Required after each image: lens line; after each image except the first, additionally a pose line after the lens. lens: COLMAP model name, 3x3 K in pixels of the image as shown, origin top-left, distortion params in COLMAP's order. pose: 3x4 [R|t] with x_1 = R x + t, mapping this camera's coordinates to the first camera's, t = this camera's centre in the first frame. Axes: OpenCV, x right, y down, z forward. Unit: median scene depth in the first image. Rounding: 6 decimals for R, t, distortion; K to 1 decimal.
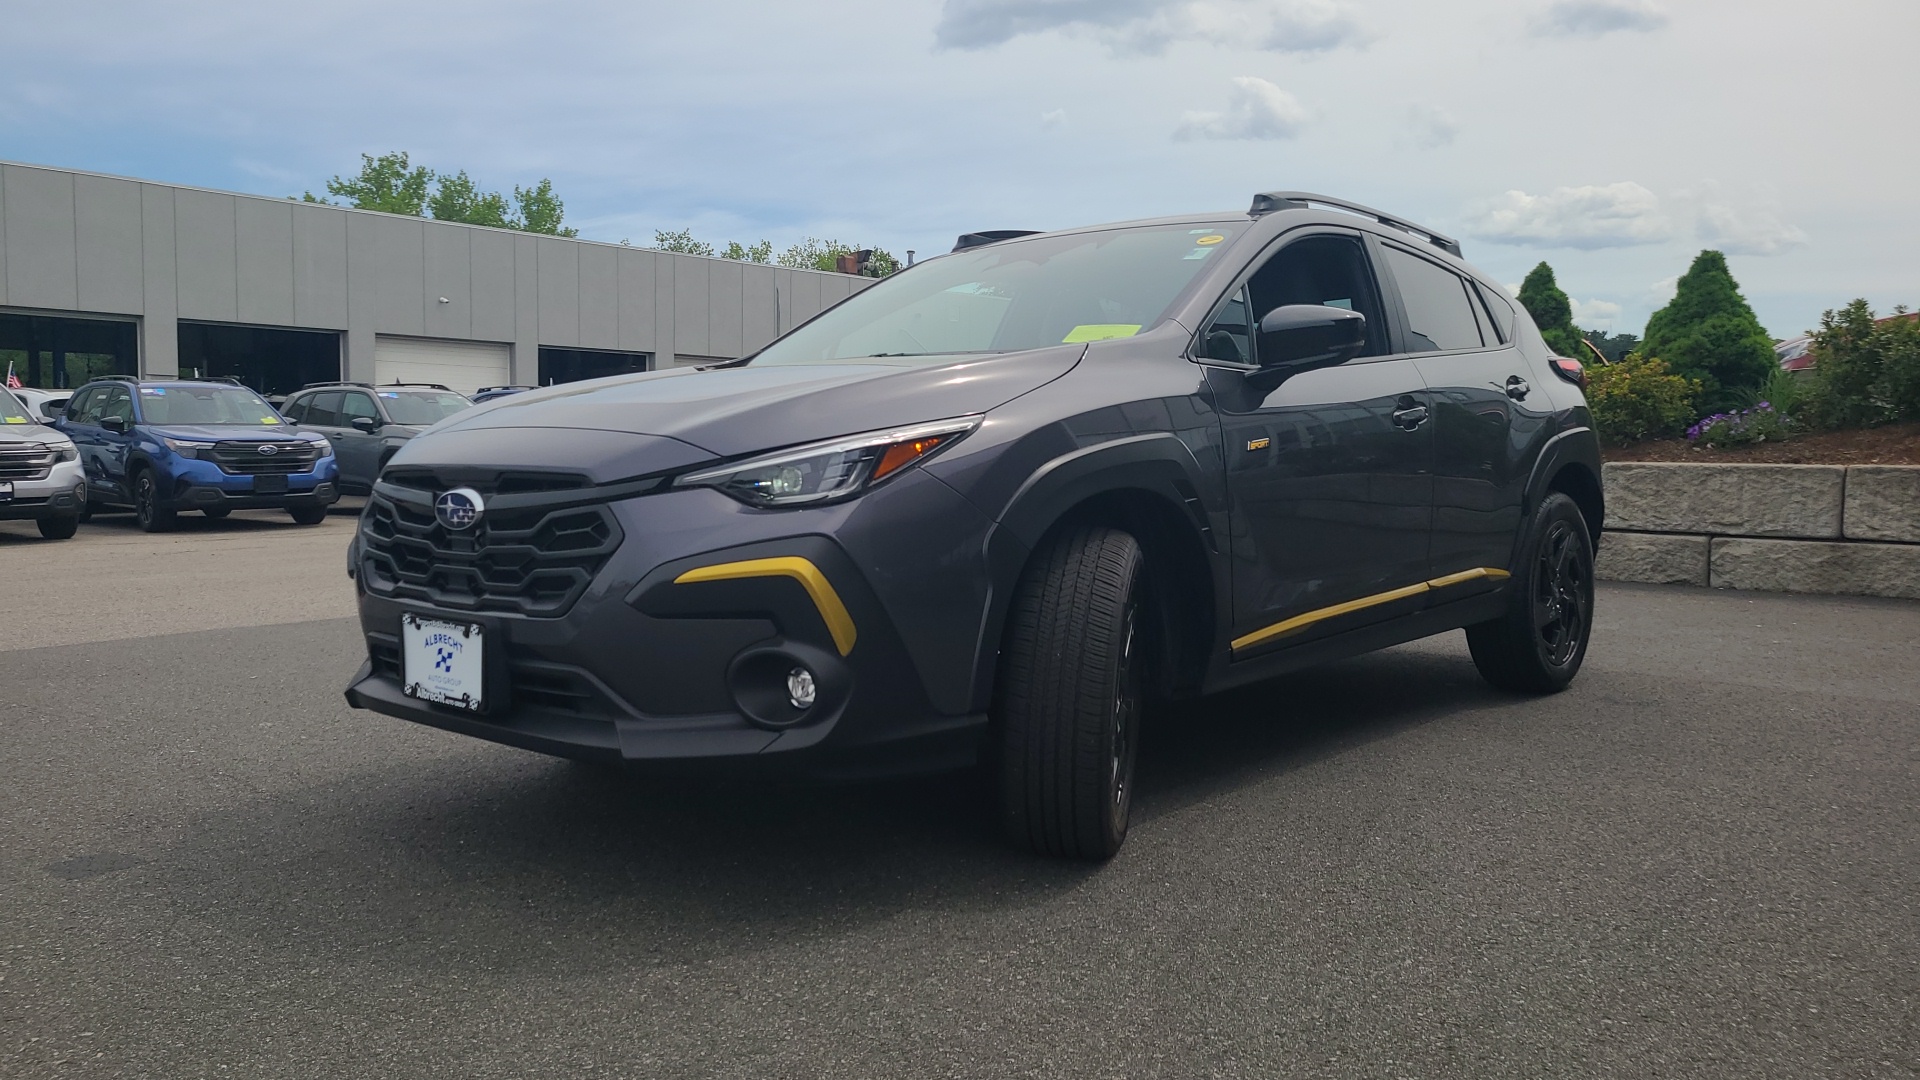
lens RADIAL K [[1460.8, 0, 894.2], [0, 1460.8, 542.0], [0, 0, 1]] dist [0.048485, -0.000475]
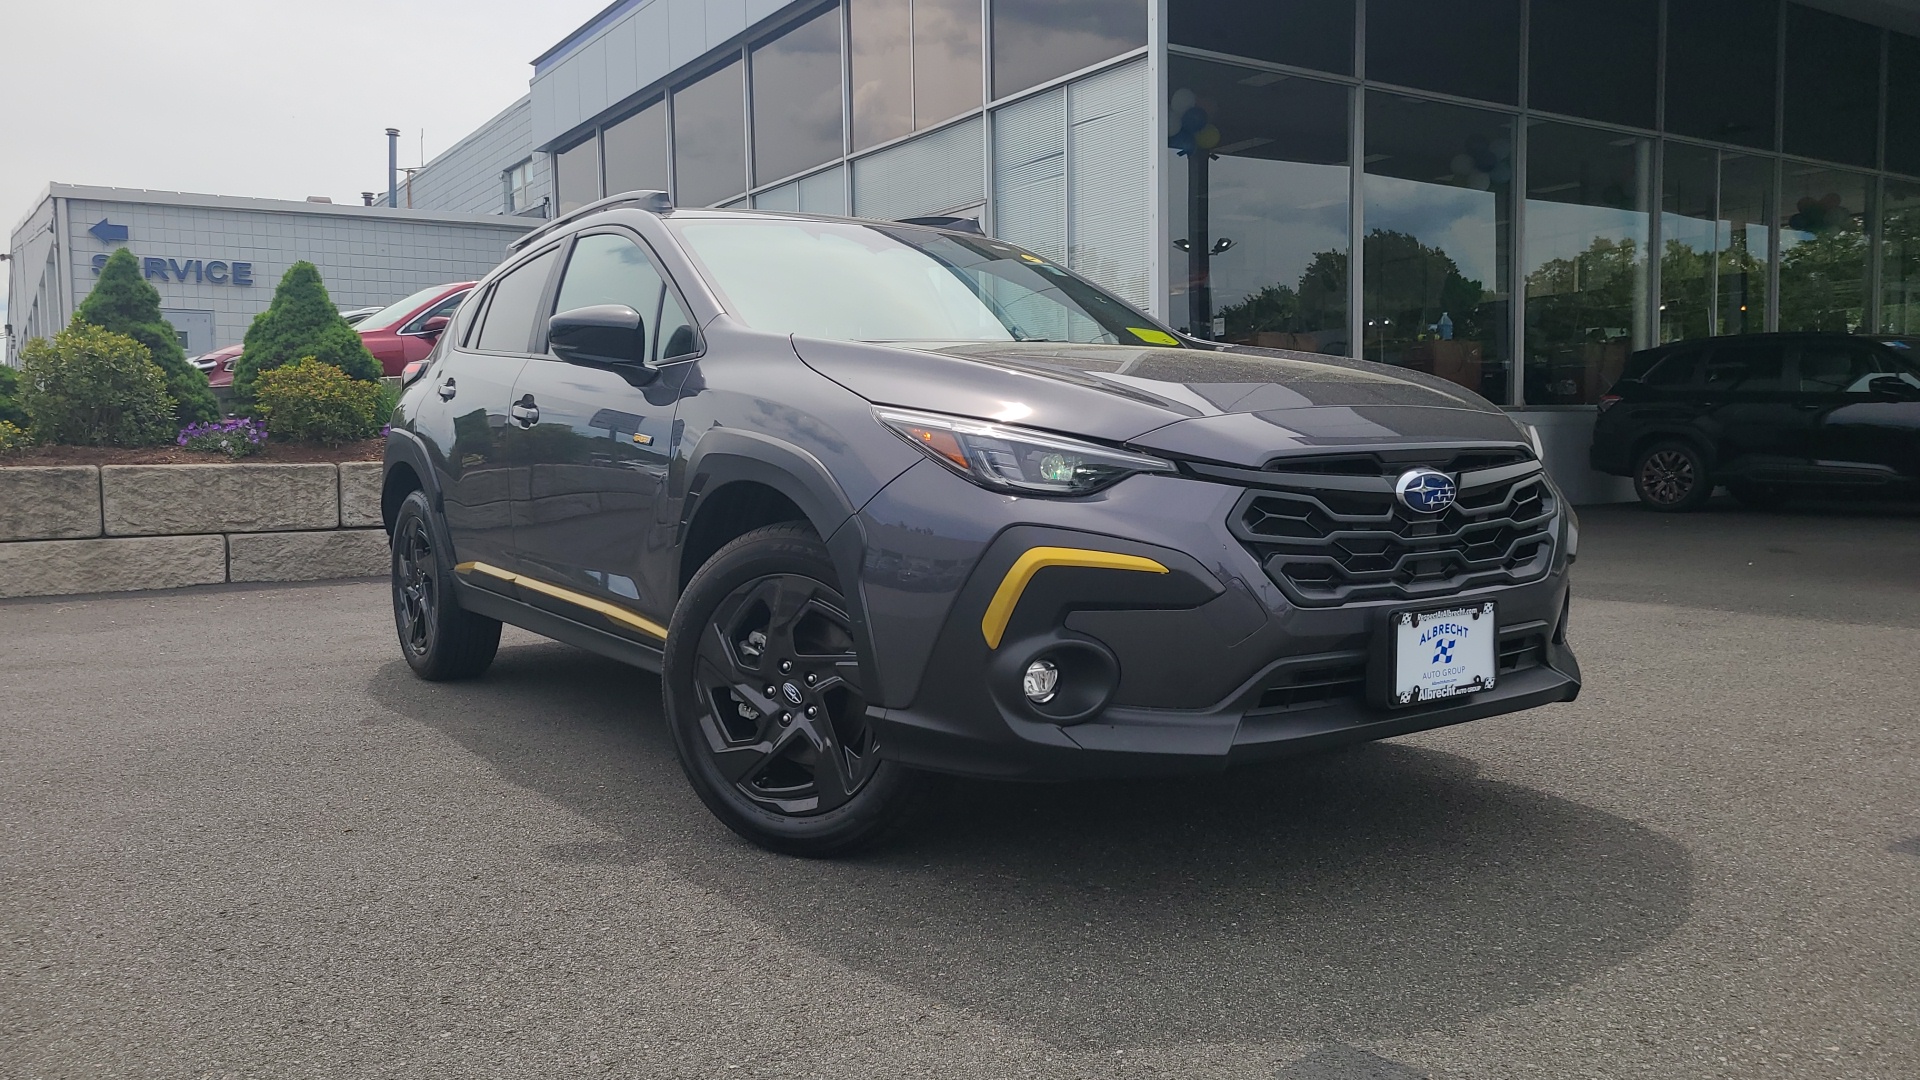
lens RADIAL K [[1442.8, 0, 951.7], [0, 1442.8, 544.6], [0, 0, 1]] dist [0.032728, -0.004927]
pose [[0.199675, -0.074175, 0.977051, -1.274893], [0.078015, 0.995169, 0.059607, -0.067870], [-0.976752, 0.064323, 0.204497, 1.116171]]
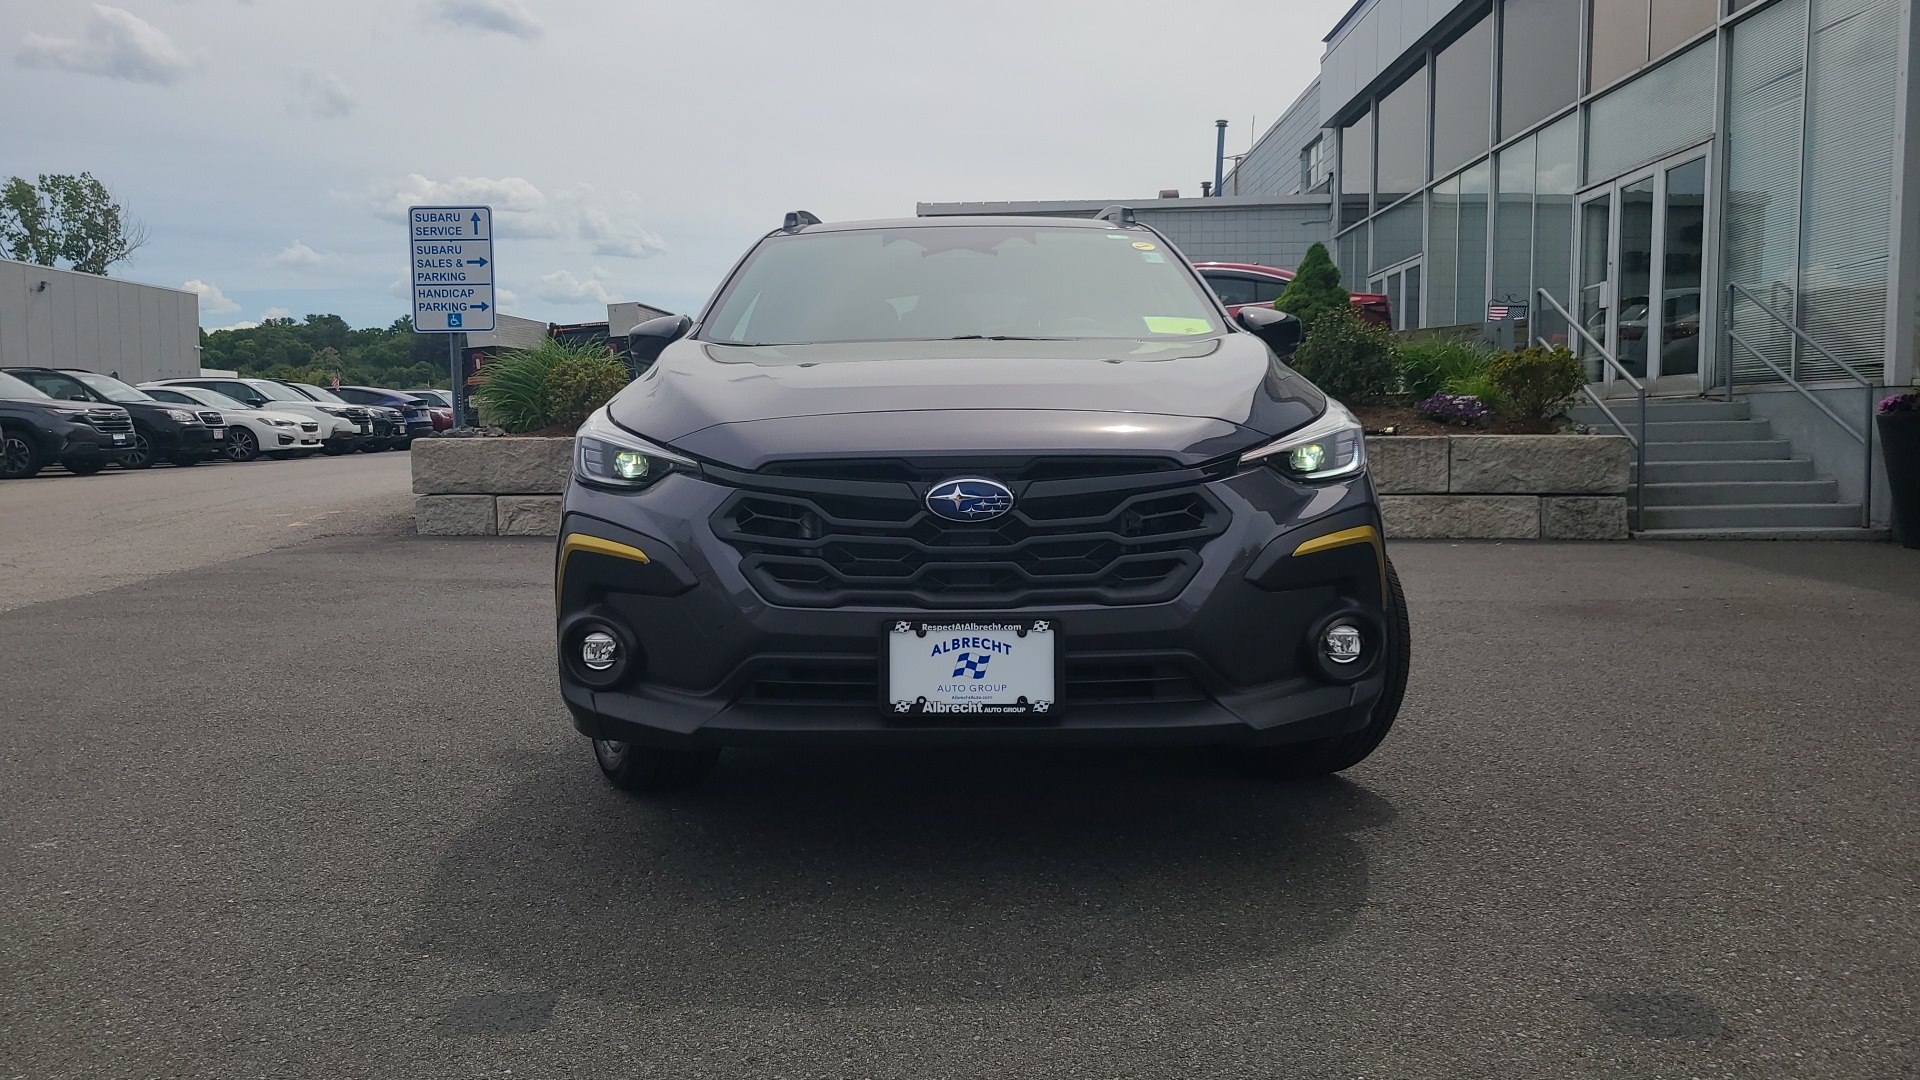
lens RADIAL K [[1465.1, 0, 950.9], [0, 1465.1, 525.9], [0, 0, 1]] dist [0.046480, -0.006620]
pose [[0.738139, -0.052912, 0.672571, -0.922832], [0.050431, 0.998458, 0.023201, -0.027741], [-0.672761, 0.016793, 0.739669, 0.337275]]
